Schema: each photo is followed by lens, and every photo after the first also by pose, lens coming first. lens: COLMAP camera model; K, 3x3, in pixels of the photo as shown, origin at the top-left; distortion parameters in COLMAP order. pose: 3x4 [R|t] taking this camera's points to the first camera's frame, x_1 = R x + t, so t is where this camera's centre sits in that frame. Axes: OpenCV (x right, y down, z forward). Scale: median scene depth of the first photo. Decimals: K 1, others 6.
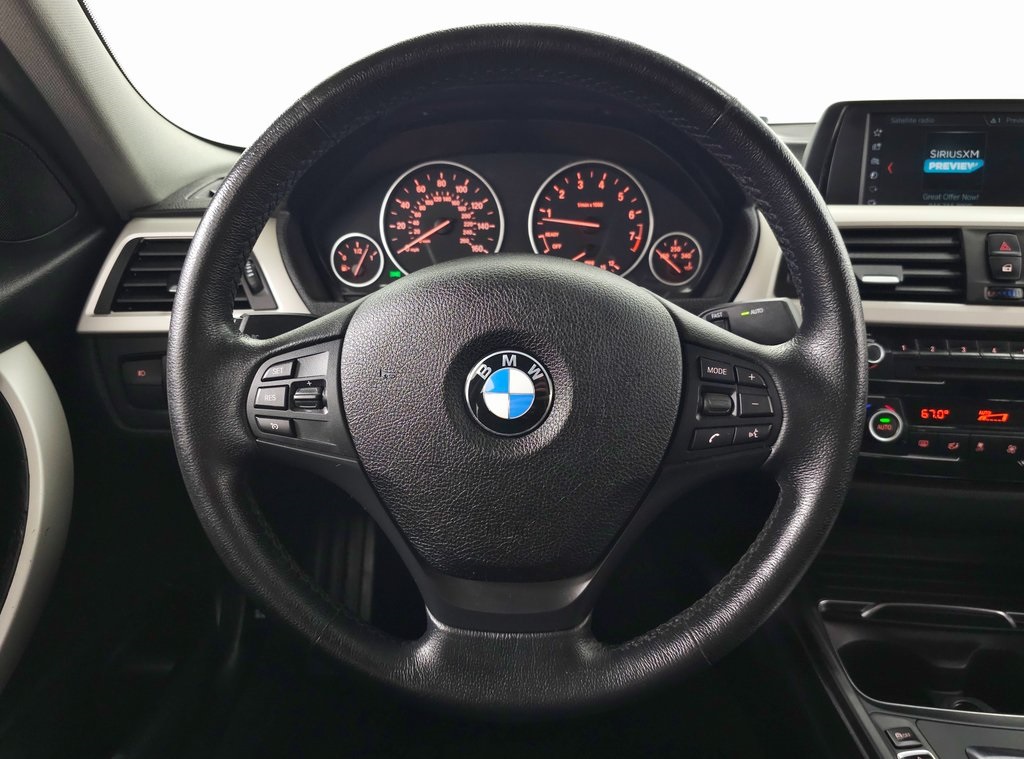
lens RADIAL K [[709.6, 0, 509.7], [0, 709.6, 381.4], [0, 0, 1]] dist [0.048772, -0.069027]
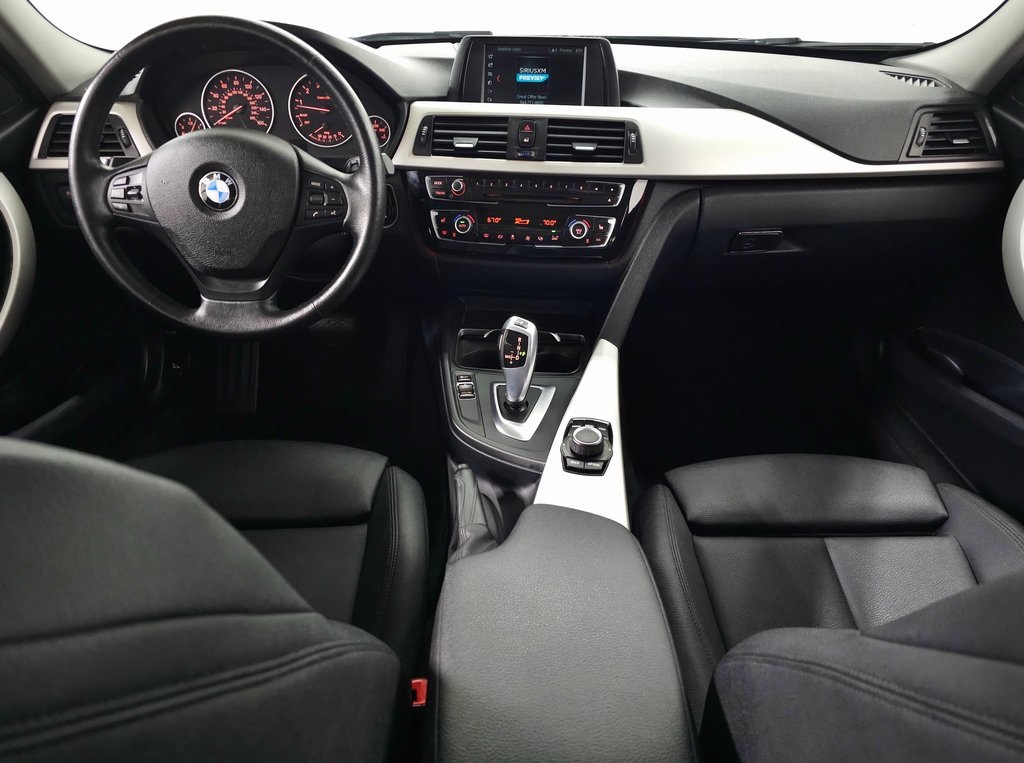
lens RADIAL K [[692.3, 0, 509.3], [0, 692.3, 385.8], [0, 0, 1]] dist [0.061337, -0.056664]
pose [[0.999701, 0.003505, 0.024217, 0.523571], [-0.007838, 0.983414, 0.181205, 0.128561], [-0.023180, -0.181340, 0.983147, -0.810246]]
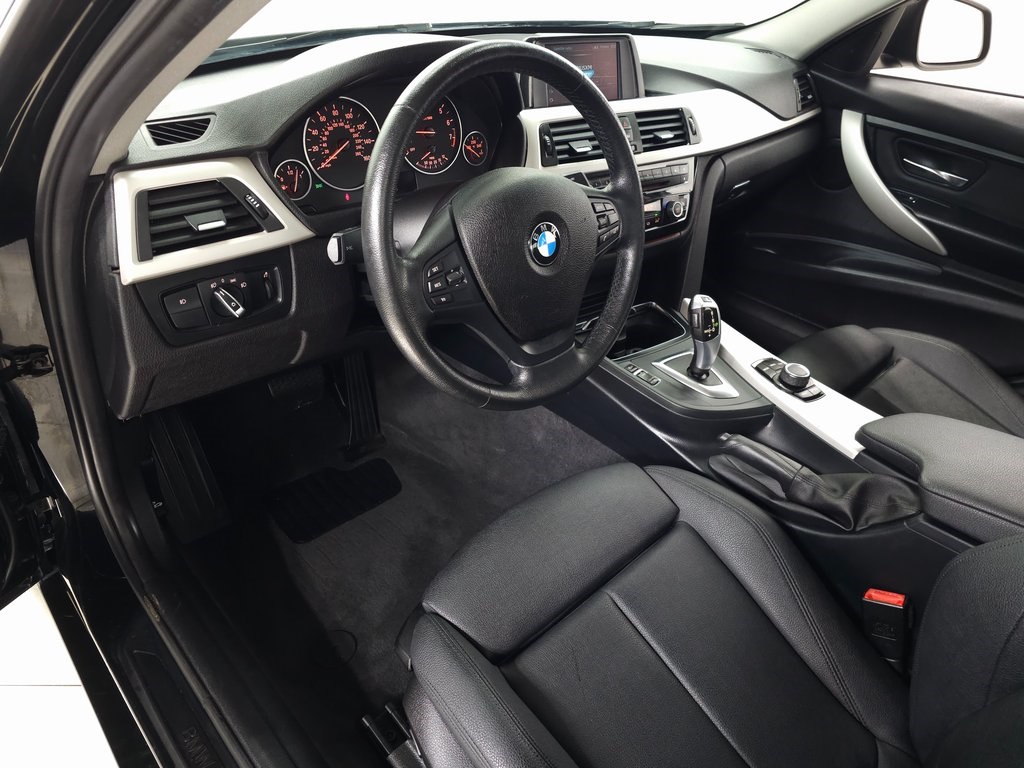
lens RADIAL K [[694.3, 0, 512.0], [0, 694.3, 384.0], [0, 0, 1]] dist [0.062936, -0.068972]
pose [[0.725997, -0.332384, 0.602037, -0.834777], [0.180706, 0.936880, 0.299336, -0.131698], [-0.663531, -0.108525, 0.740236, -0.280619]]
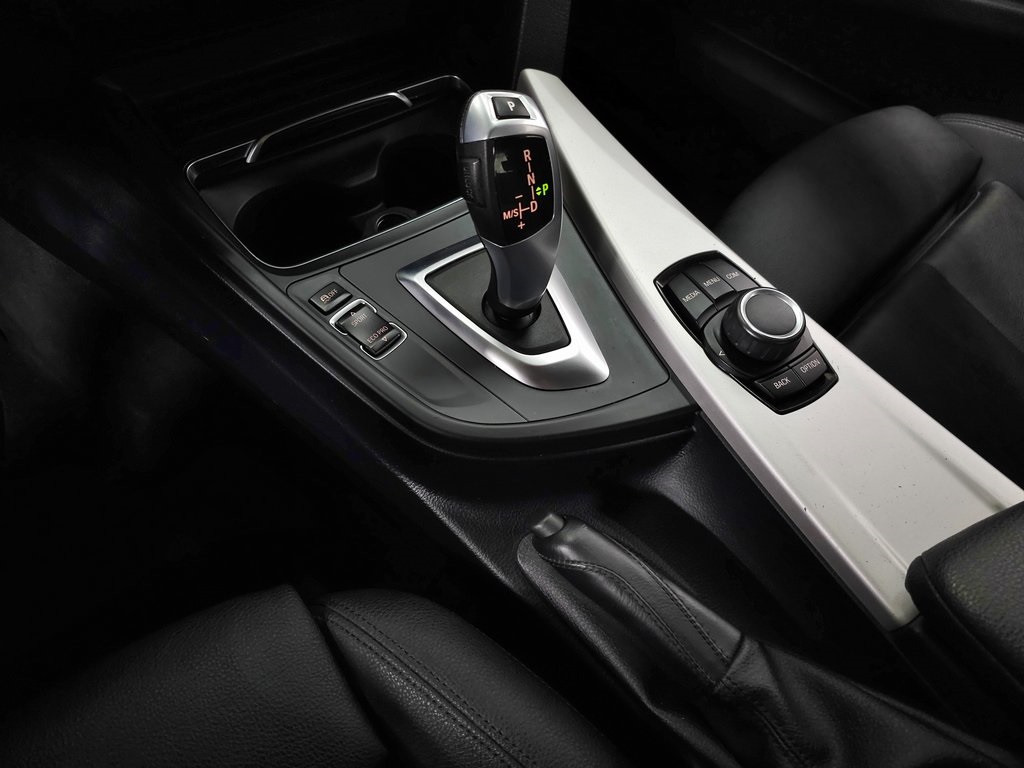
lens RADIAL K [[686.7, 0, 512.0], [0, 686.7, 384.0], [0, 0, 1]] dist [0.001157, -0.042864]
pose [[0.716659, -0.543765, 0.436715, 0.254251], [0.181120, 0.749808, 0.636384, 0.097986], [-0.673495, -0.376972, 0.635843, 0.277518]]
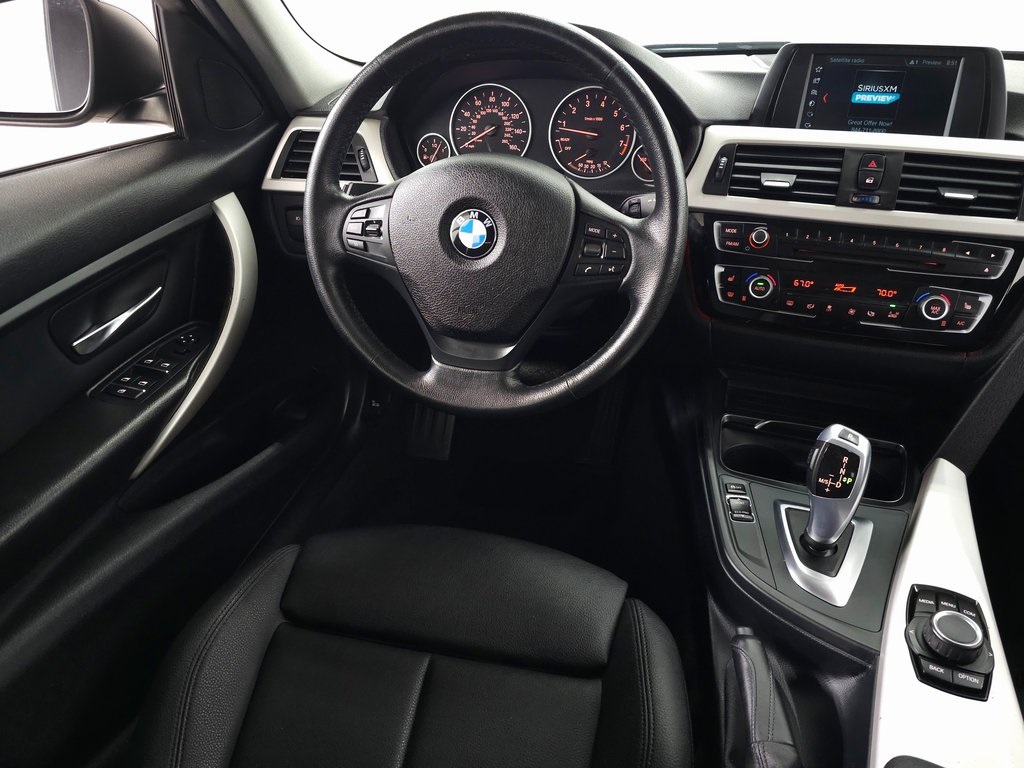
lens RADIAL K [[694.3, 0, 512.0], [0, 694.3, 384.0], [0, 0, 1]] dist [0.062936, -0.068972]
pose [[0.974326, 0.114084, -0.194095, 0.284804], [-0.083473, 0.983715, 0.159179, 0.060595], [0.209094, -0.138891, 0.967982, -0.445827]]
